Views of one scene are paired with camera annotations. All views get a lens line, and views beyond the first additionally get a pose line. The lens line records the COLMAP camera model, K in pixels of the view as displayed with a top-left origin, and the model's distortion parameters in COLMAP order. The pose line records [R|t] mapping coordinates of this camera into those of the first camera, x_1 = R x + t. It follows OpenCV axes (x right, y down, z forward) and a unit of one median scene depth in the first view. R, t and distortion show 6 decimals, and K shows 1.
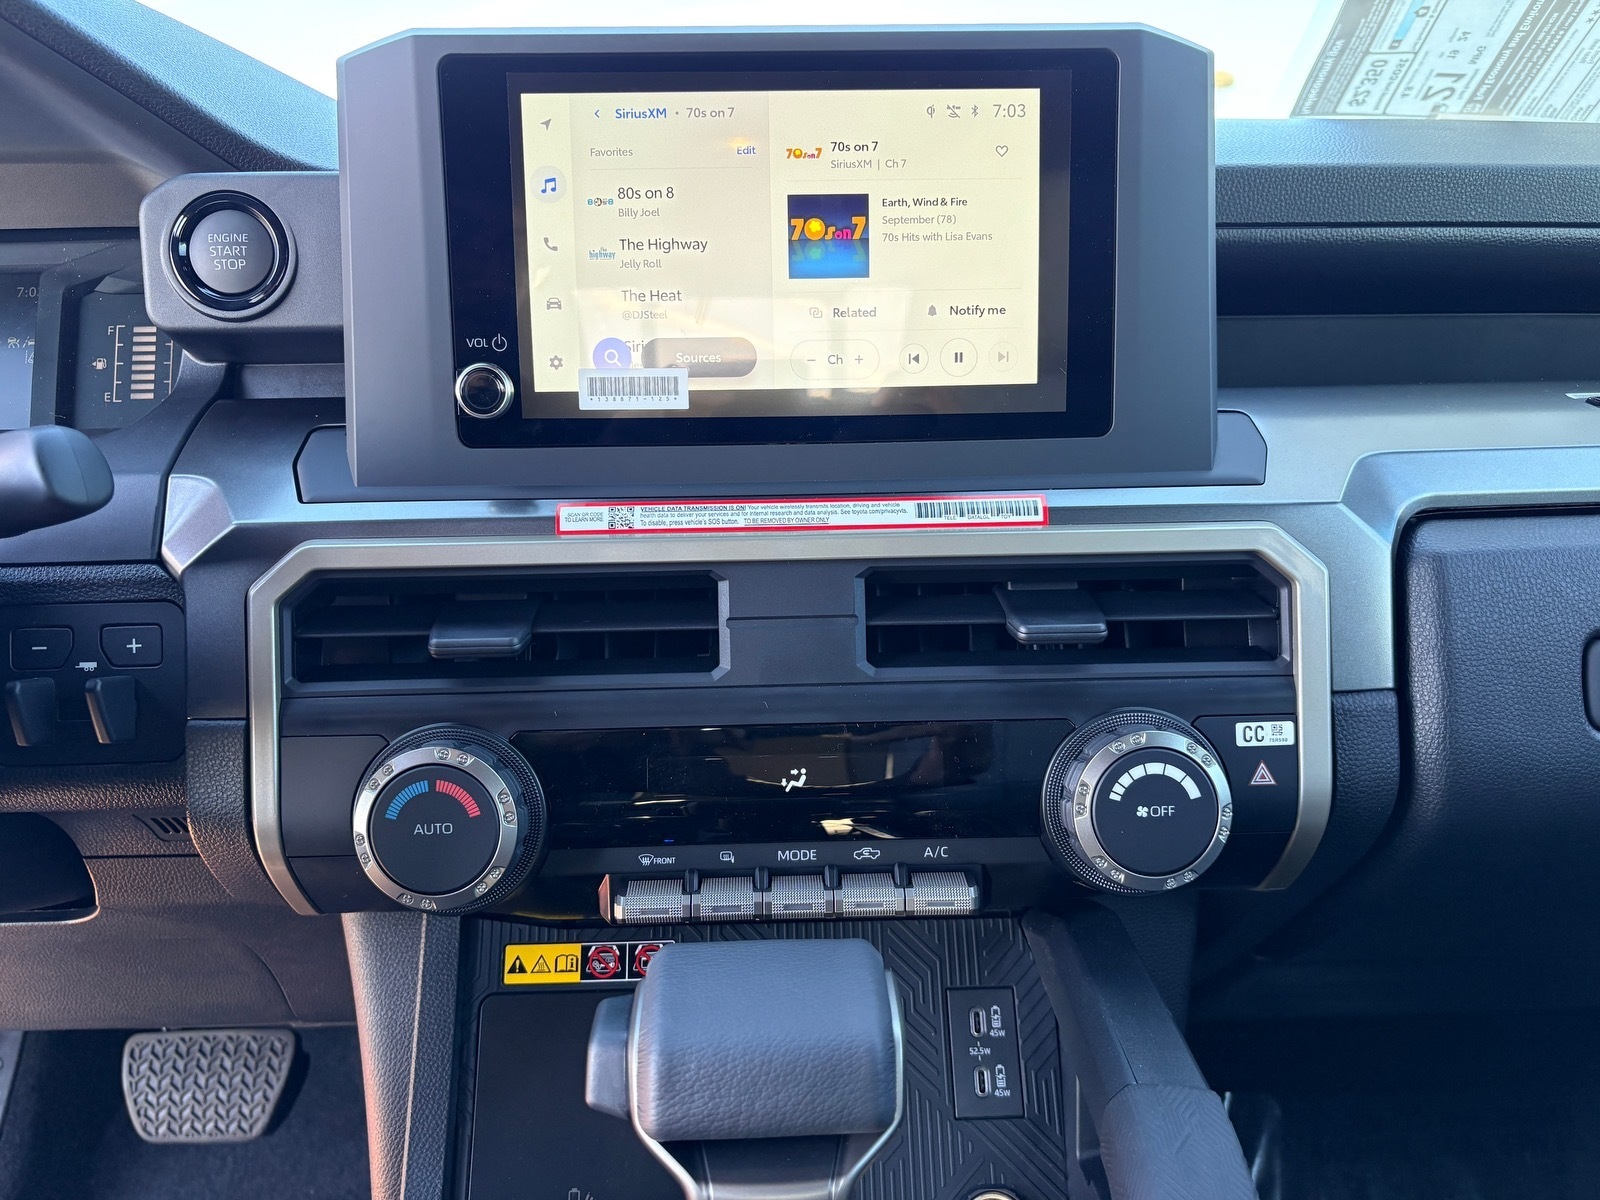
lens RADIAL K [[1224.6, 0, 800.4], [0, 1224.6, 604.8], [0, 0, 1]] dist [0.034383, -0.043803]
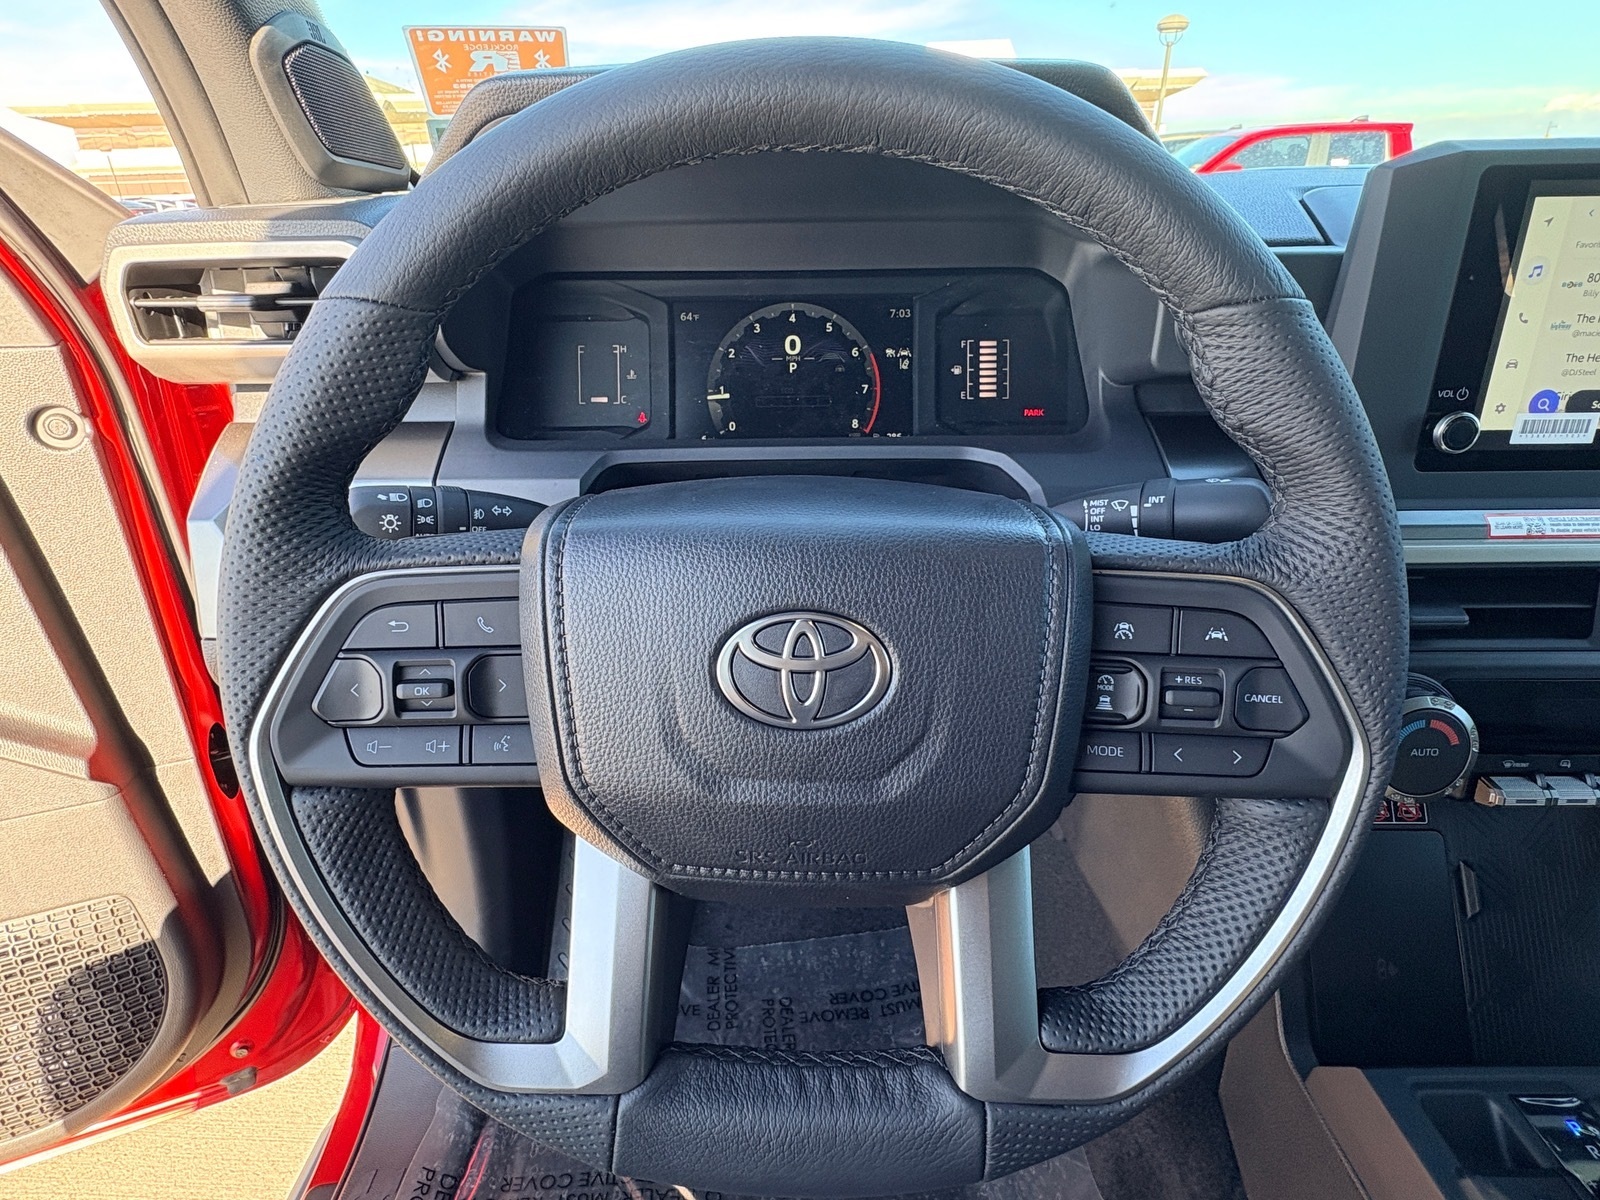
lens RADIAL K [[848.6, 0, 781.8], [0, 848.6, 592.0], [0, 0, 1]] dist [-0.000481, 0.002002]
pose [[0.998800, 0.019552, -0.044905, -0.937308], [-0.010812, 0.982260, 0.187215, -0.166808], [0.047768, -0.186505, 0.981292, 0.022797]]
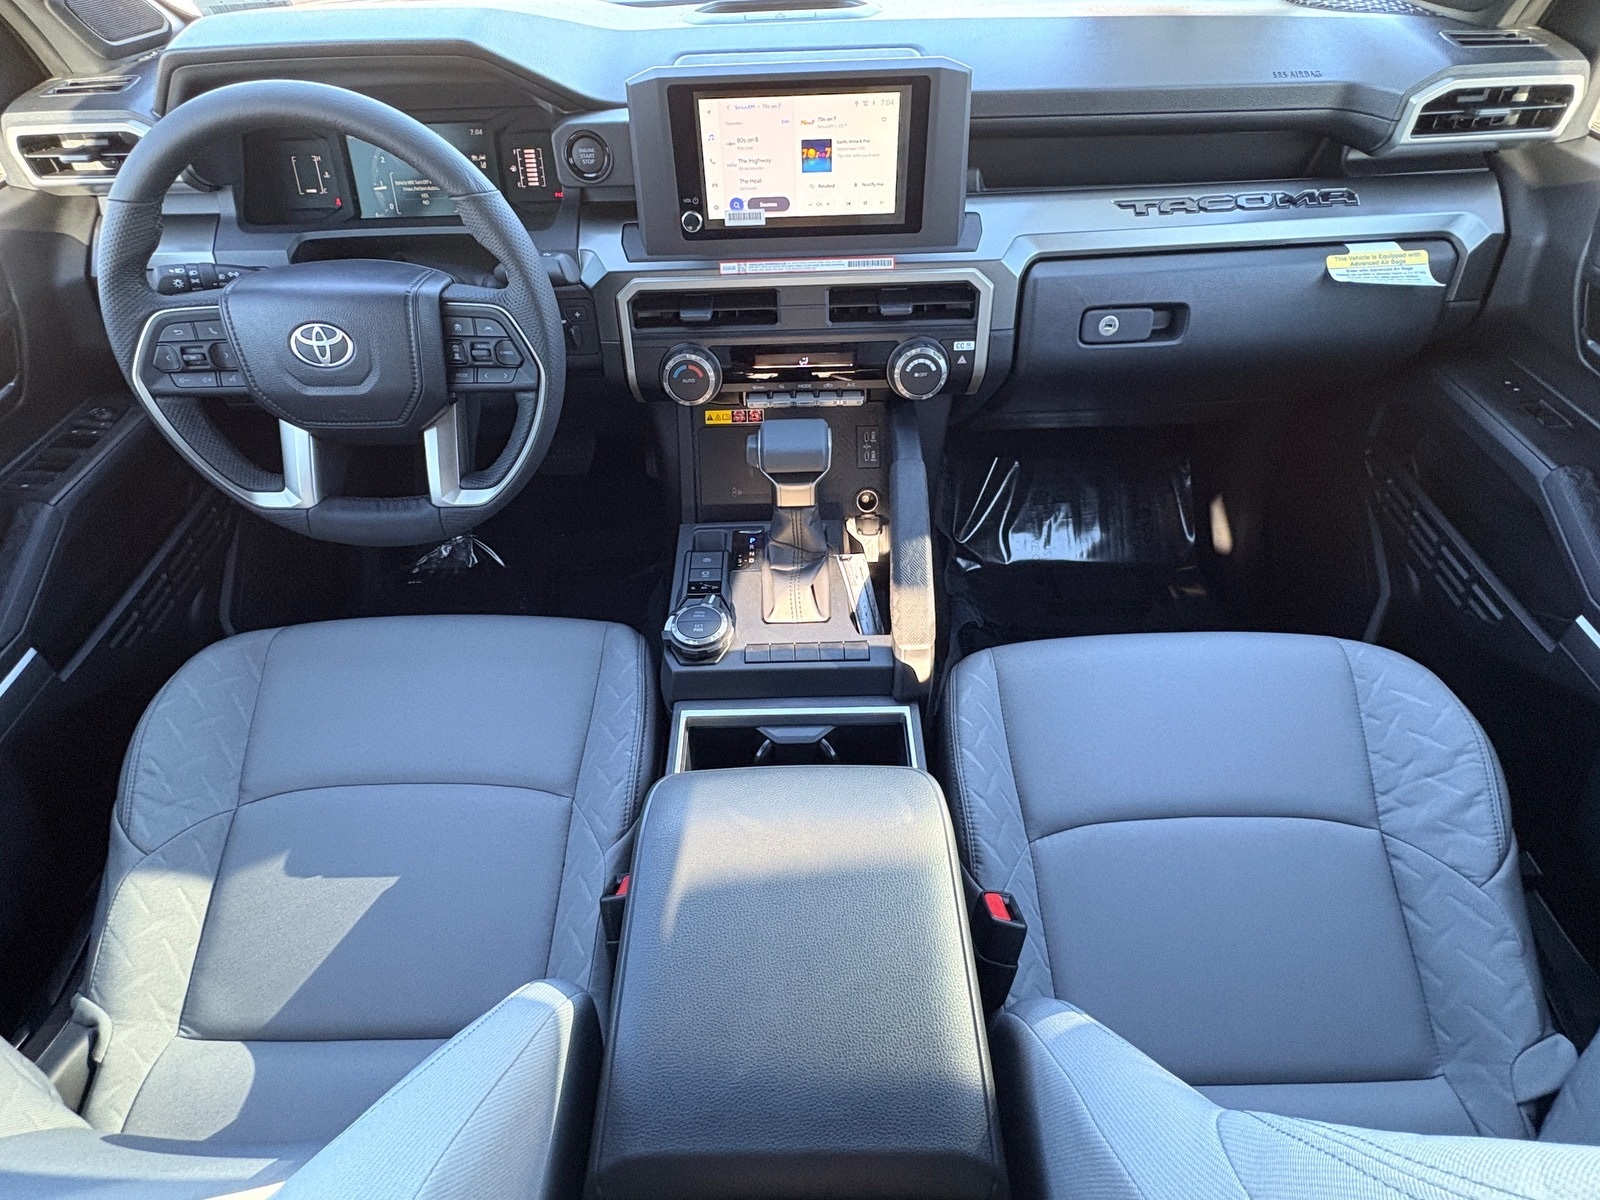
lens RADIAL K [[848.6, 0, 791.4], [0, 848.6, 596.4], [0, 0, 1]] dist [-0.000481, 0.002002]
pose [[0.999386, 0.010376, -0.033458, 0.039008], [0.008472, 0.855176, 0.518269, -0.436435], [0.033990, -0.518234, 0.854563, -1.054248]]
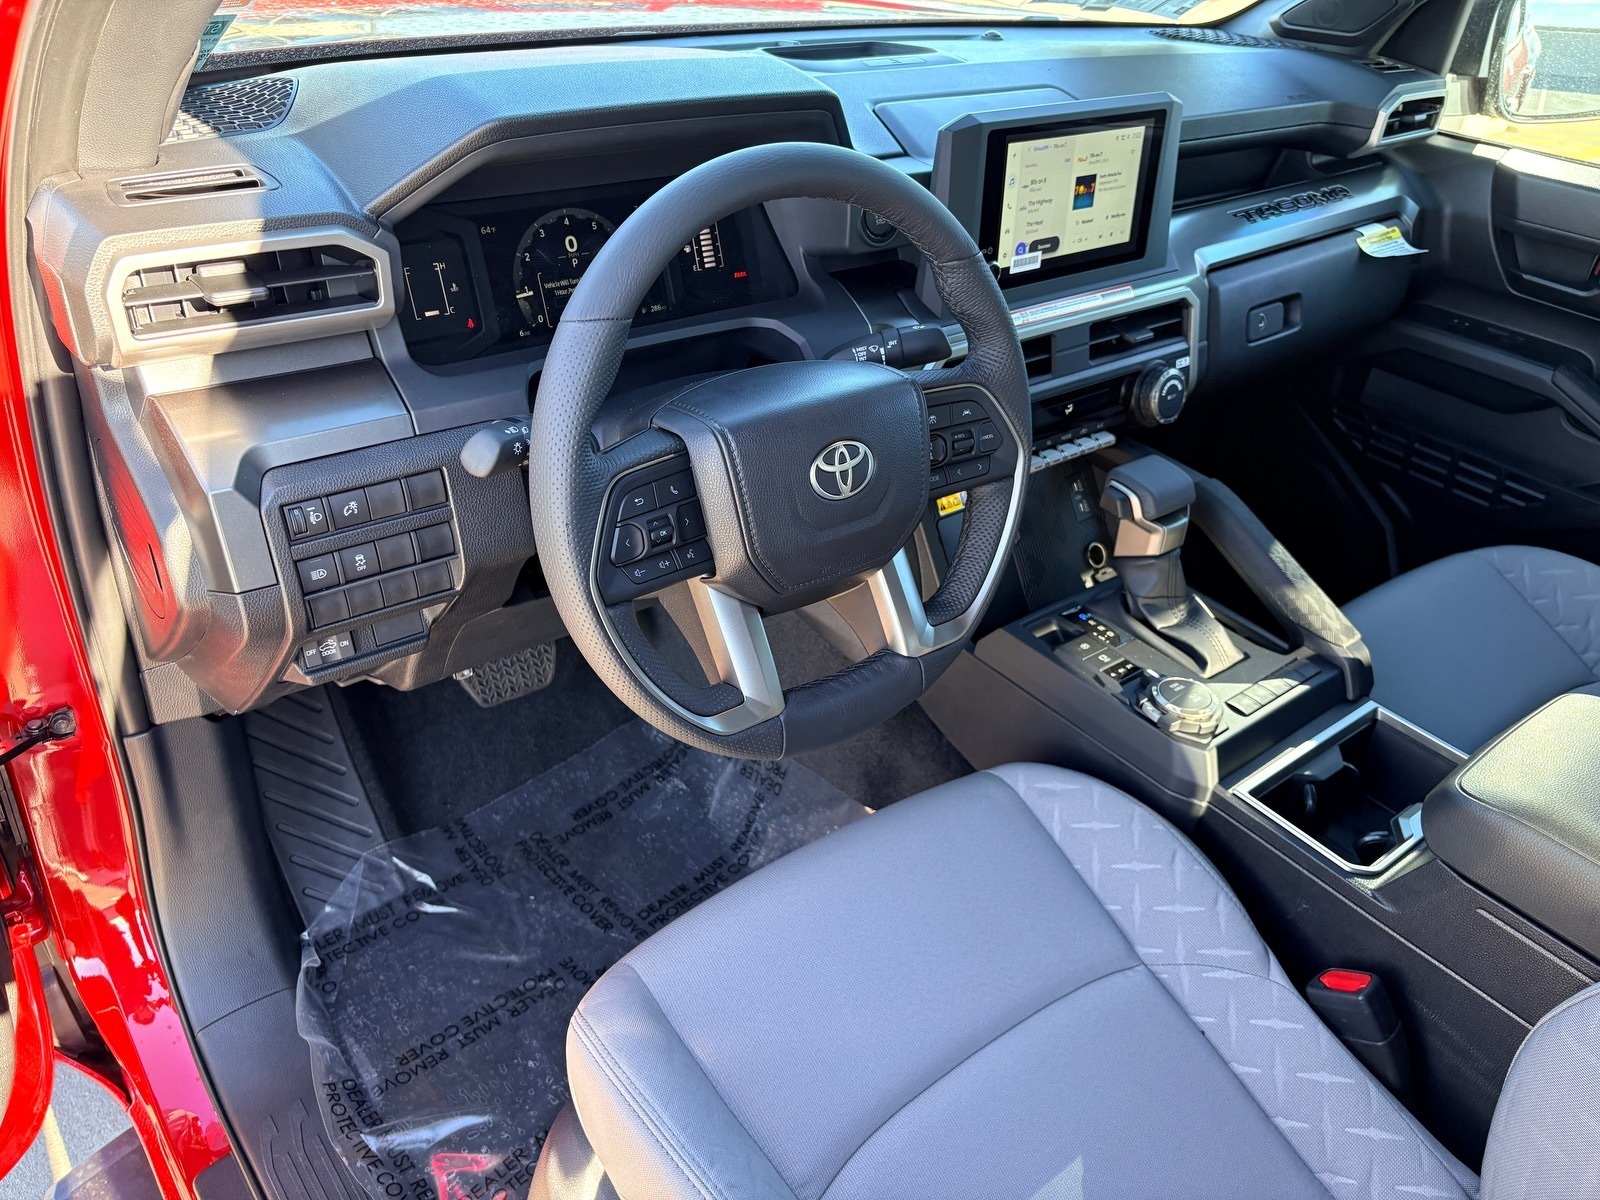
lens RADIAL K [[1224.6, 0, 799.1], [0, 1224.6, 608.9], [0, 0, 1]] dist [0.034383, -0.043803]
pose [[0.796373, -0.270082, 0.541152, -2.028129], [0.057717, 0.924608, 0.376522, -0.491189], [-0.602045, -0.268619, 0.751921, -0.763900]]
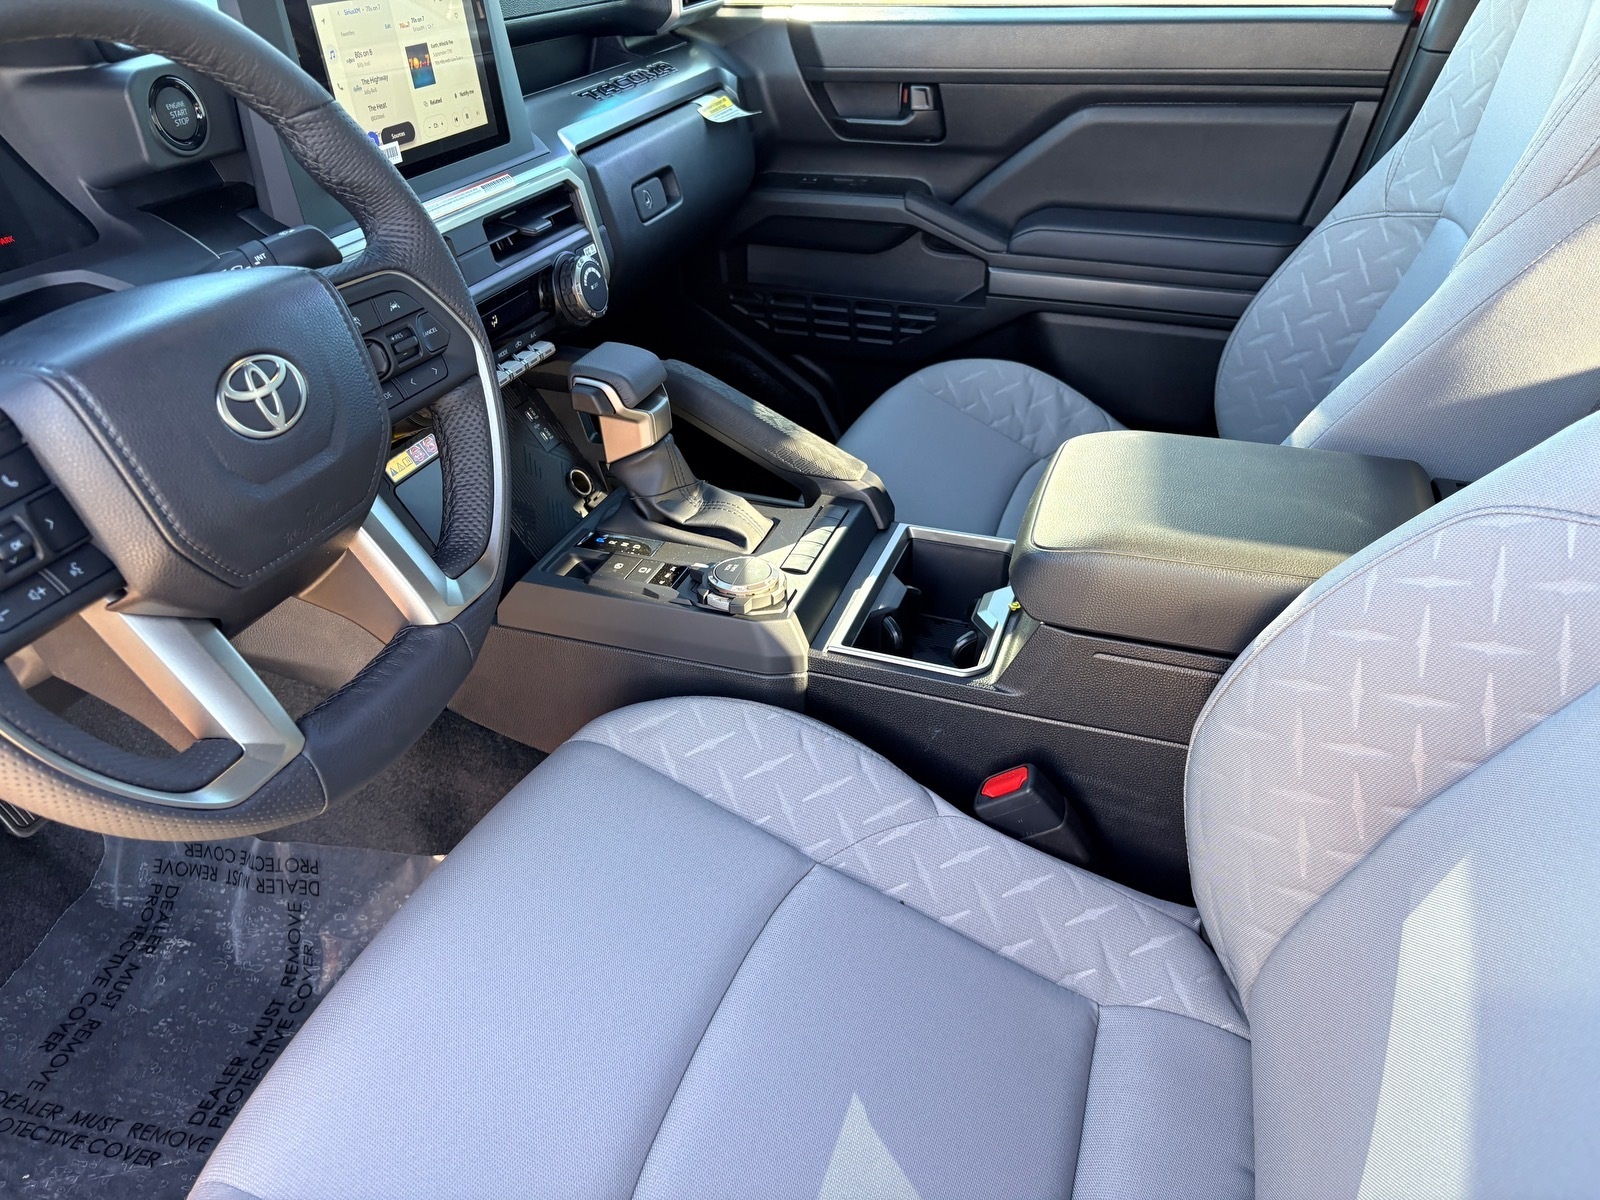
lens RADIAL K [[1224.6, 0, 805.6], [0, 1224.6, 595.6], [0, 0, 1]] dist [0.034383, -0.043803]
pose [[0.344658, -0.467273, 0.814166, -1.910932], [0.218826, 0.883406, 0.414377, -0.226981], [-0.912867, 0.035342, 0.406724, -0.442232]]
